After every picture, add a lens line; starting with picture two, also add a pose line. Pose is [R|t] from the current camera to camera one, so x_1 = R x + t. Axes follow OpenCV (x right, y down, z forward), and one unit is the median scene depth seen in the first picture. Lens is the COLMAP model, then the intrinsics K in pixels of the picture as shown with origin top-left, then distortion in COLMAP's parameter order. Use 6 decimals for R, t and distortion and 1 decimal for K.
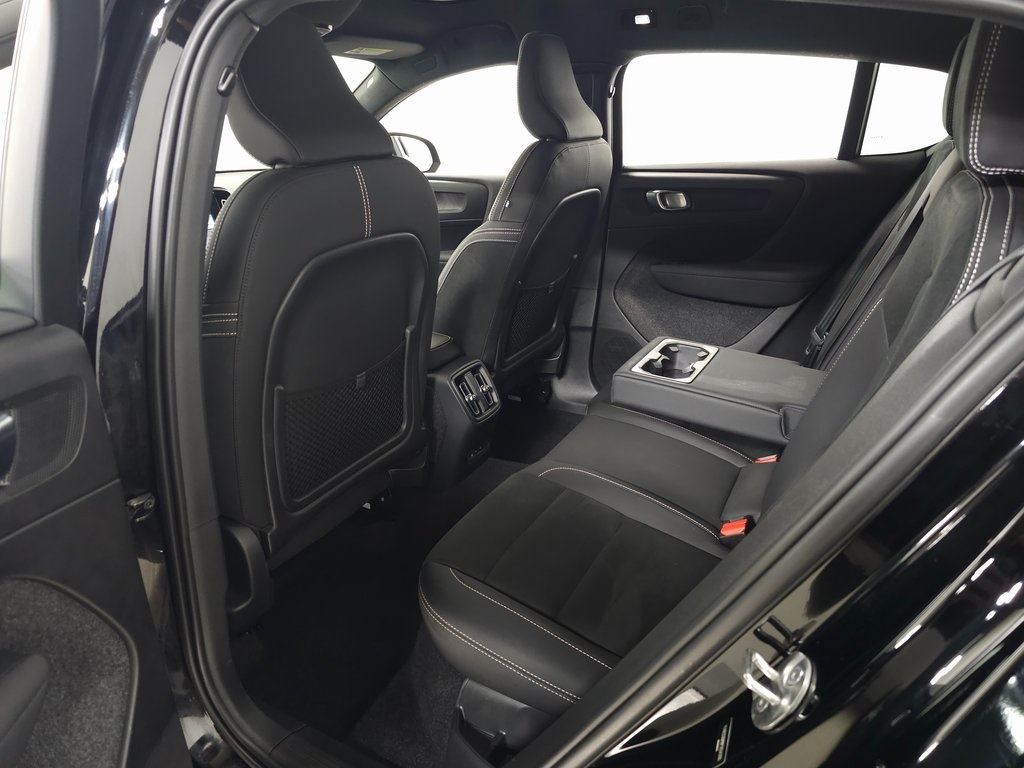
lens RADIAL K [[689.6, 0, 512.0], [0, 689.6, 384.0], [0, 0, 1]] dist [0.002557, -0.004010]
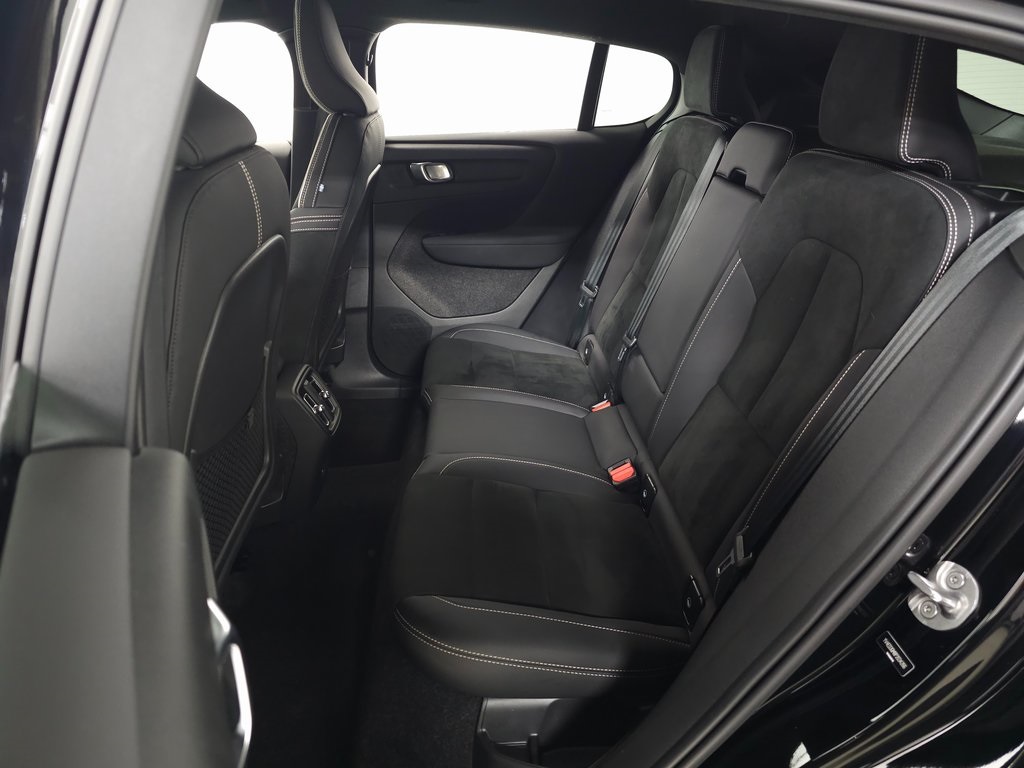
lens RADIAL K [[676.4, 0, 511.6], [0, 676.4, 376.3], [0, 0, 1]] dist [0.056676, -0.060500]
pose [[0.849151, -0.188587, 0.493333, -0.239664], [0.161991, 0.982054, 0.096584, -0.056529], [-0.502695, -0.002099, 0.864462, 0.094584]]
